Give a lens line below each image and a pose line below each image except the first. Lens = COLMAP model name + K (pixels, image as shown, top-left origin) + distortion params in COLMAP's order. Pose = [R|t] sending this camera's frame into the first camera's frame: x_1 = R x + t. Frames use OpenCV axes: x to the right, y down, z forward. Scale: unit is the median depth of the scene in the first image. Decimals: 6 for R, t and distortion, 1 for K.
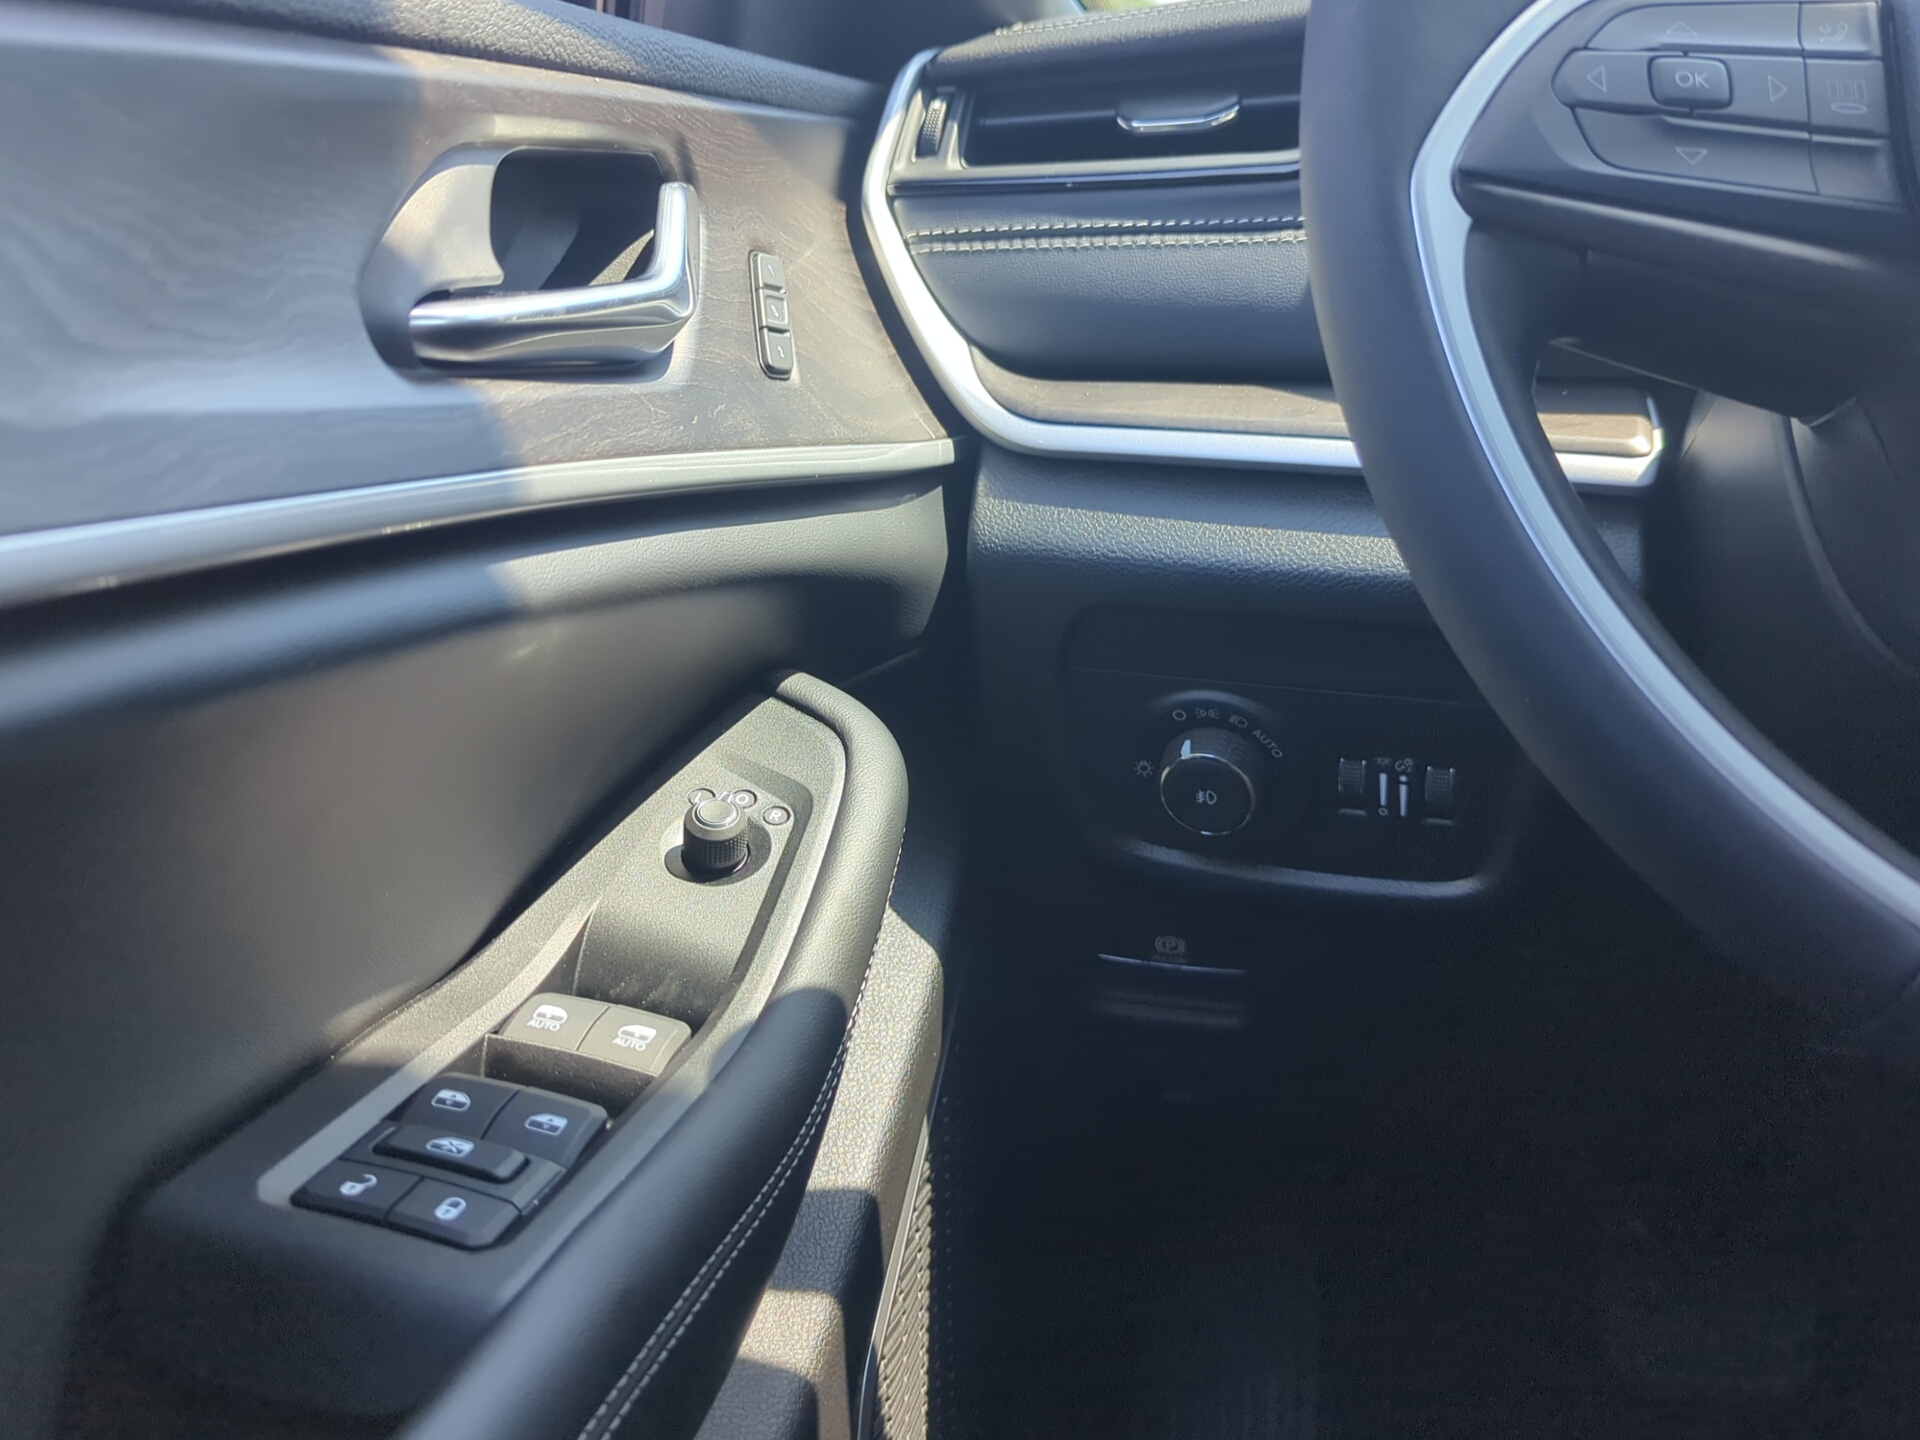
lens RADIAL K [[1867.5, 0, 966.1], [0, 1867.5, 714.9], [0, 0, 1]] dist [0.012306, 0.000000]
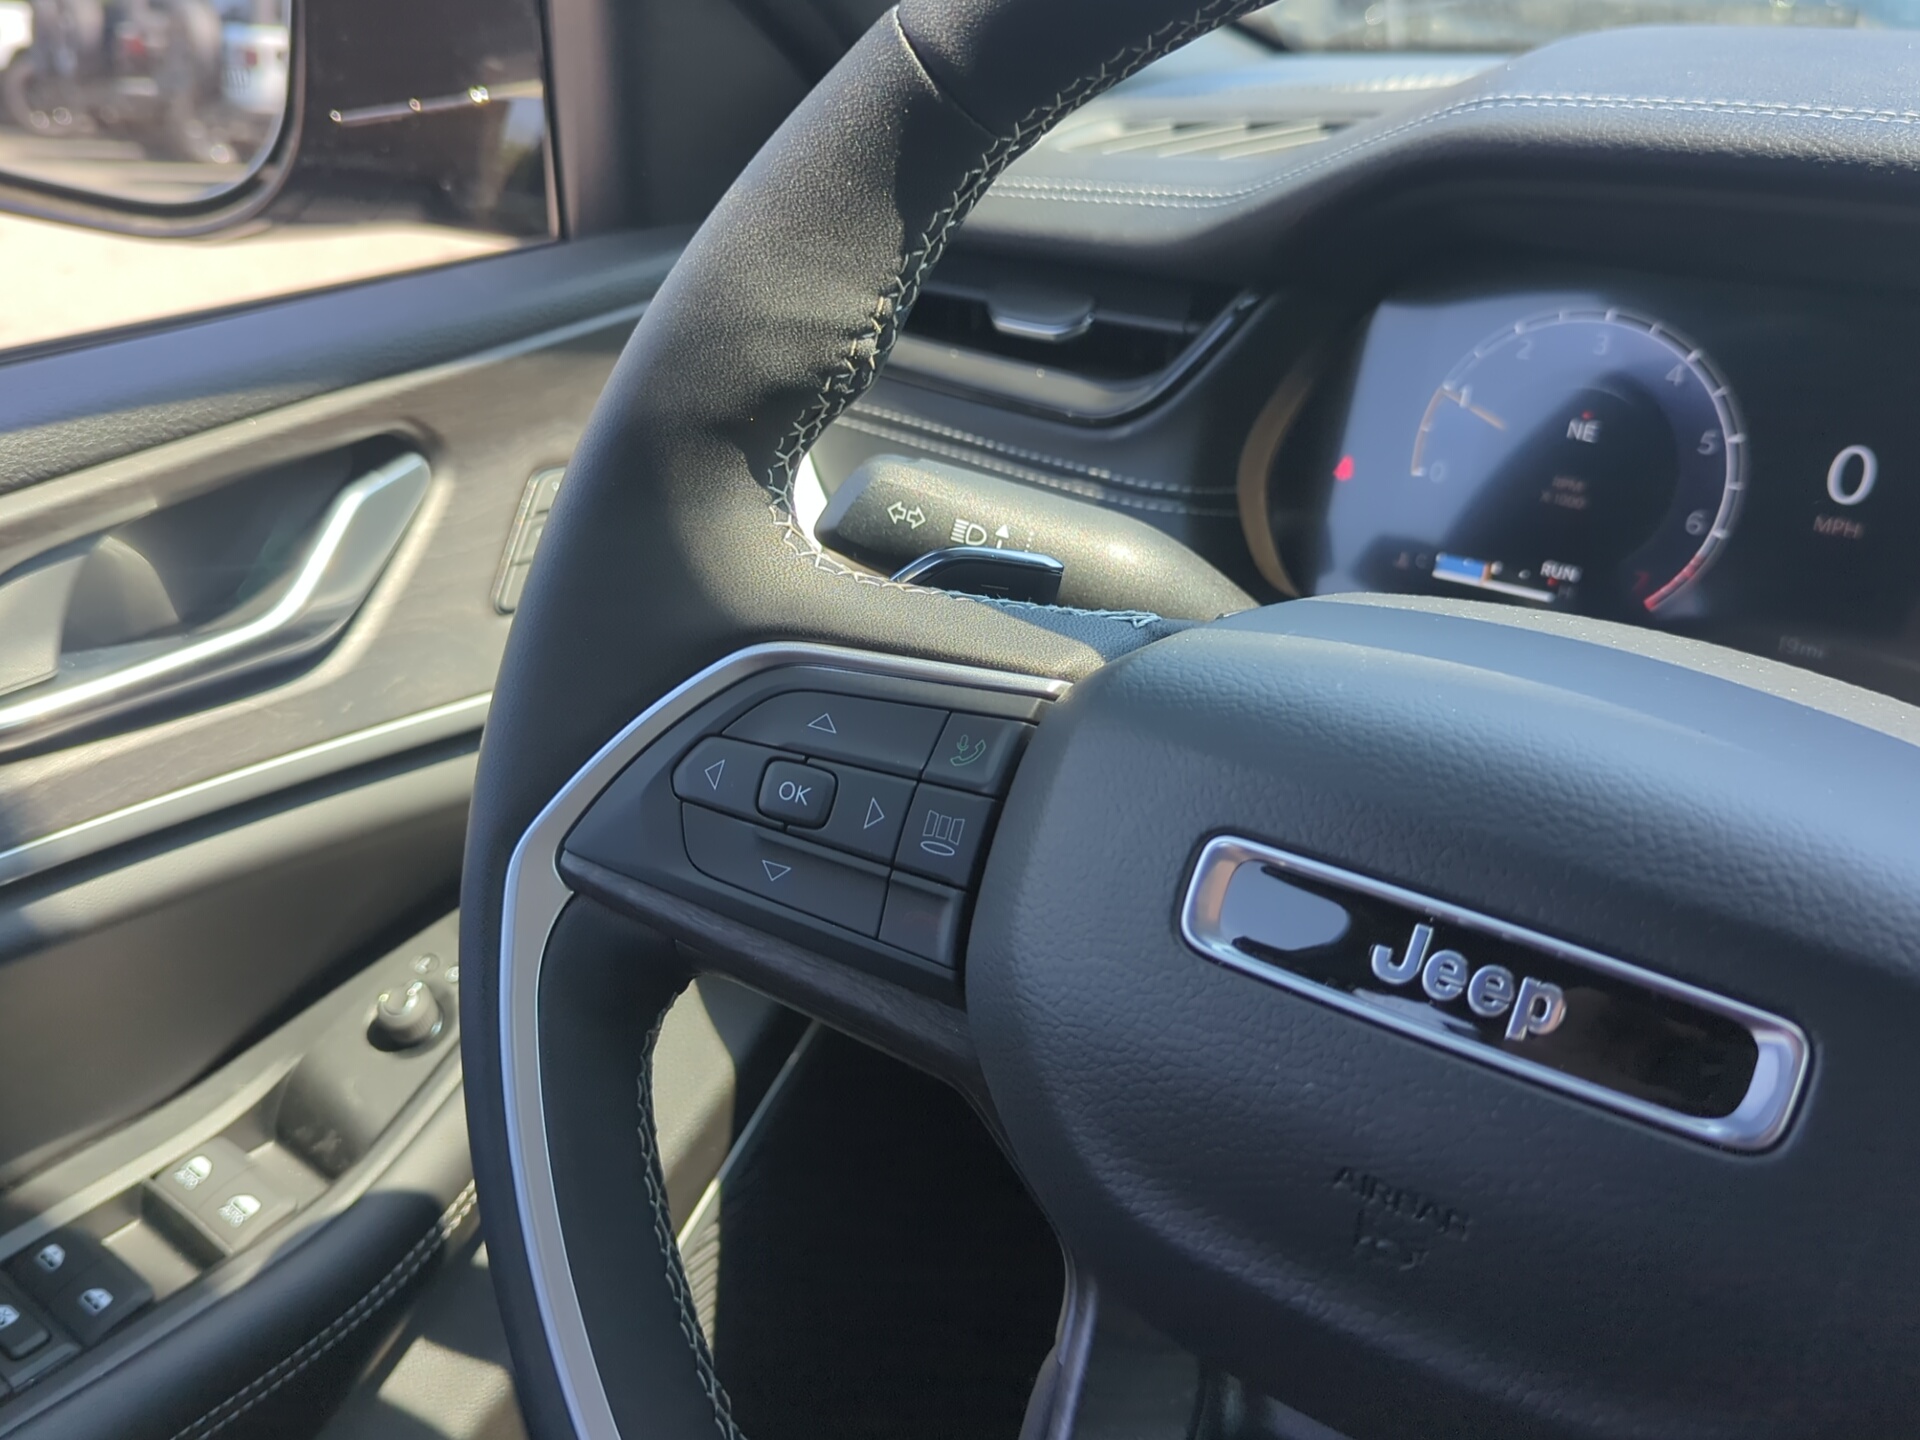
lens RADIAL K [[1867.5, 0, 961.8], [0, 1867.5, 694.1], [0, 0, 1]] dist [0.012306, 0.000000]
pose [[0.921912, 0.179764, -0.343167, 0.552795], [-0.103724, 0.968019, 0.228431, -0.432245], [0.373256, -0.174998, 0.911074, 0.081258]]
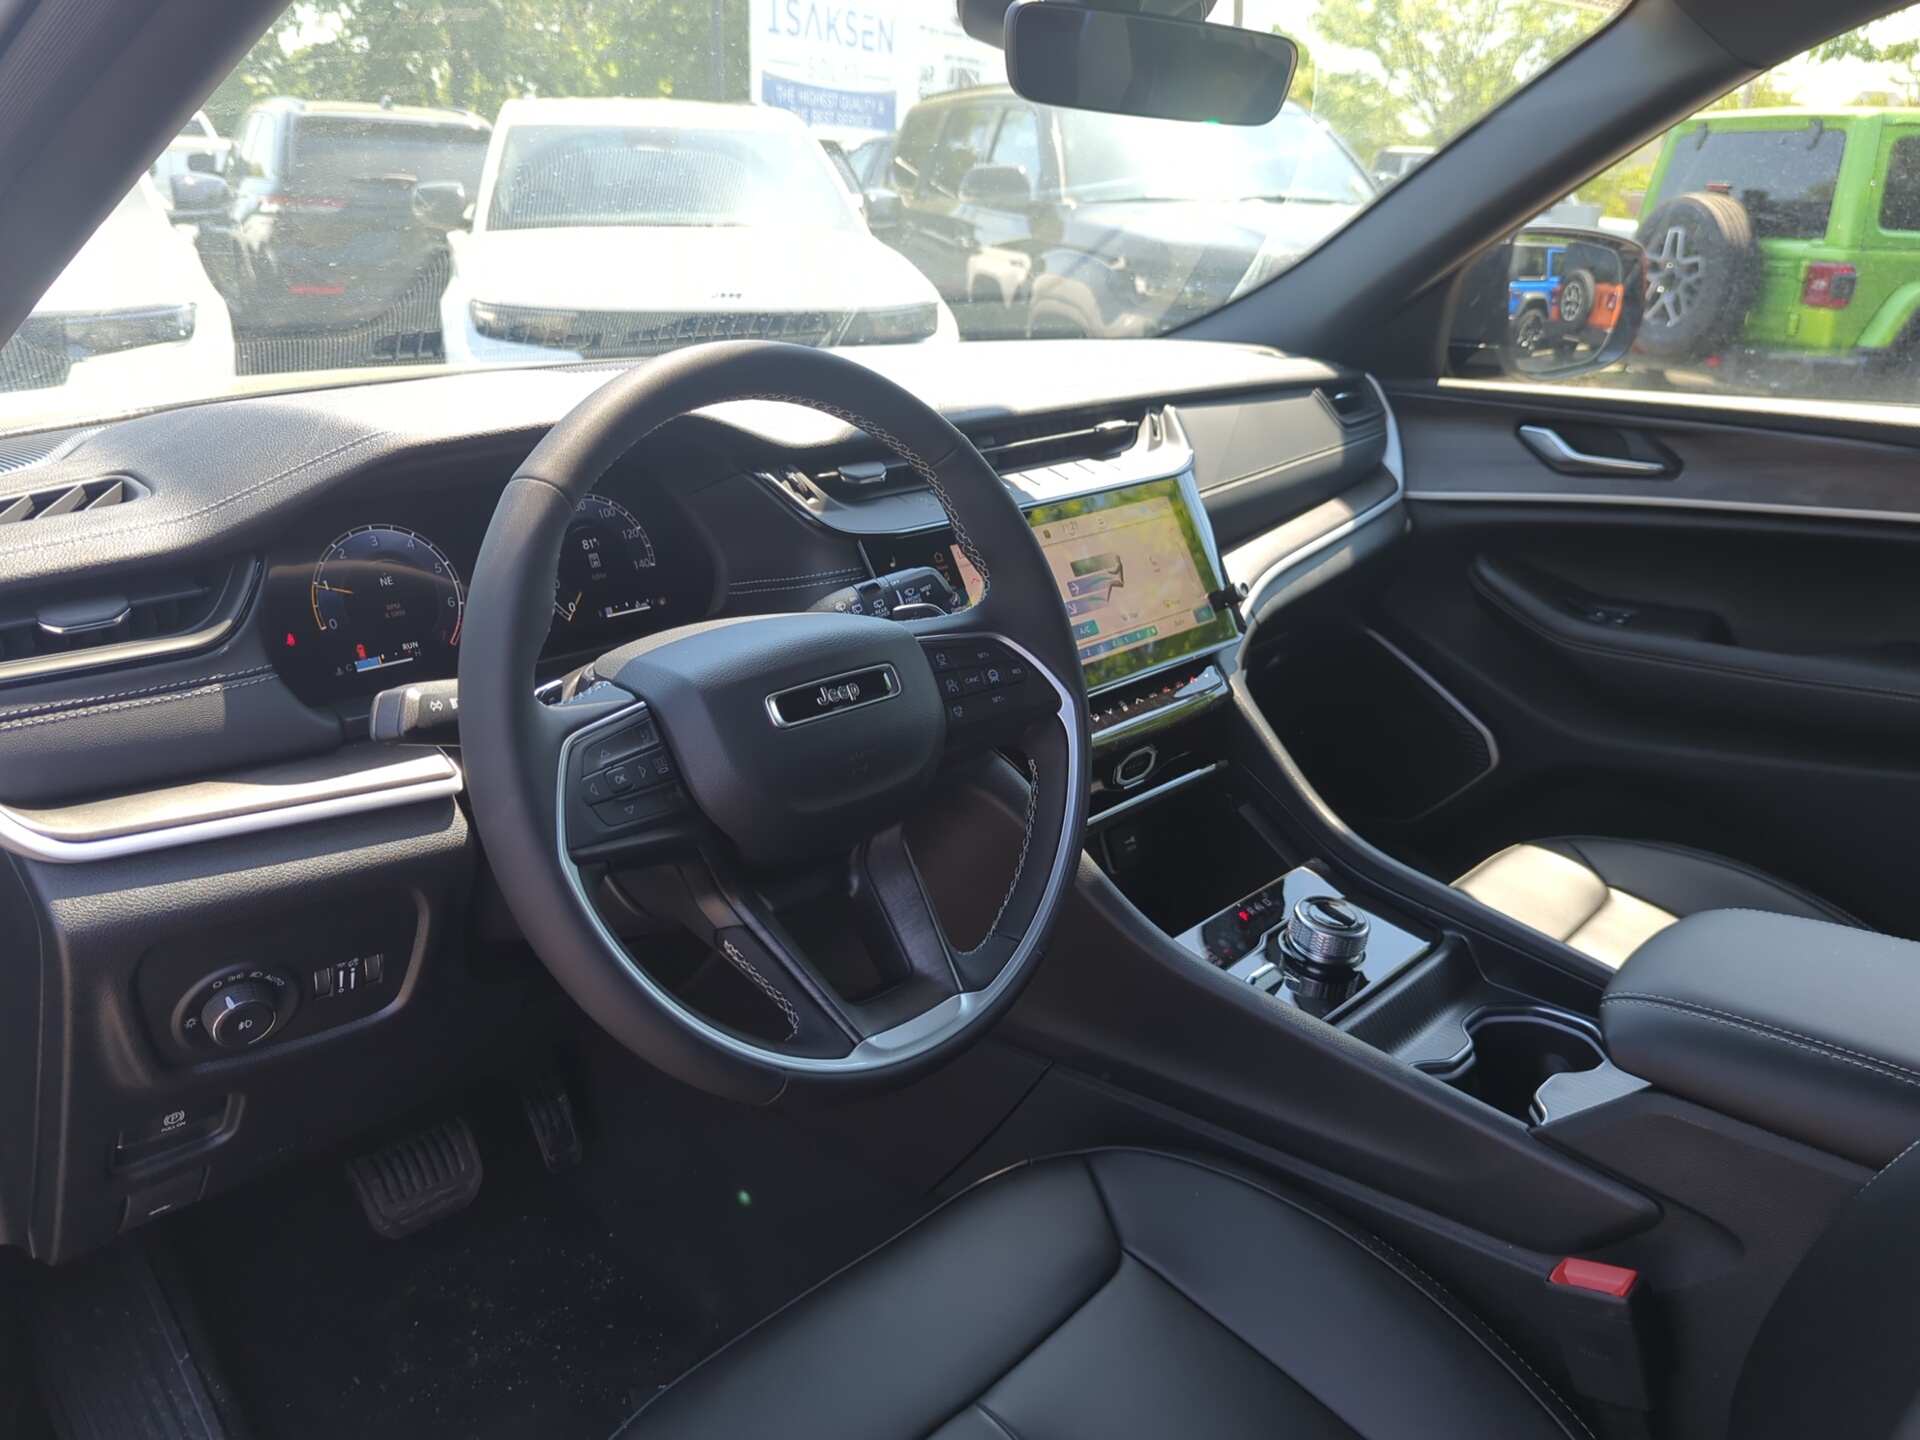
lens RADIAL K [[1561.8, 0, 977.3], [0, 1561.8, 699.3], [0, 0, 1]] dist [0.066287, -0.057086]
pose [[0.519848, -0.245694, 0.818164, -0.739395], [0.195797, 0.966520, 0.165839, -0.408127], [-0.831518, 0.073983, 0.550550, -0.411220]]
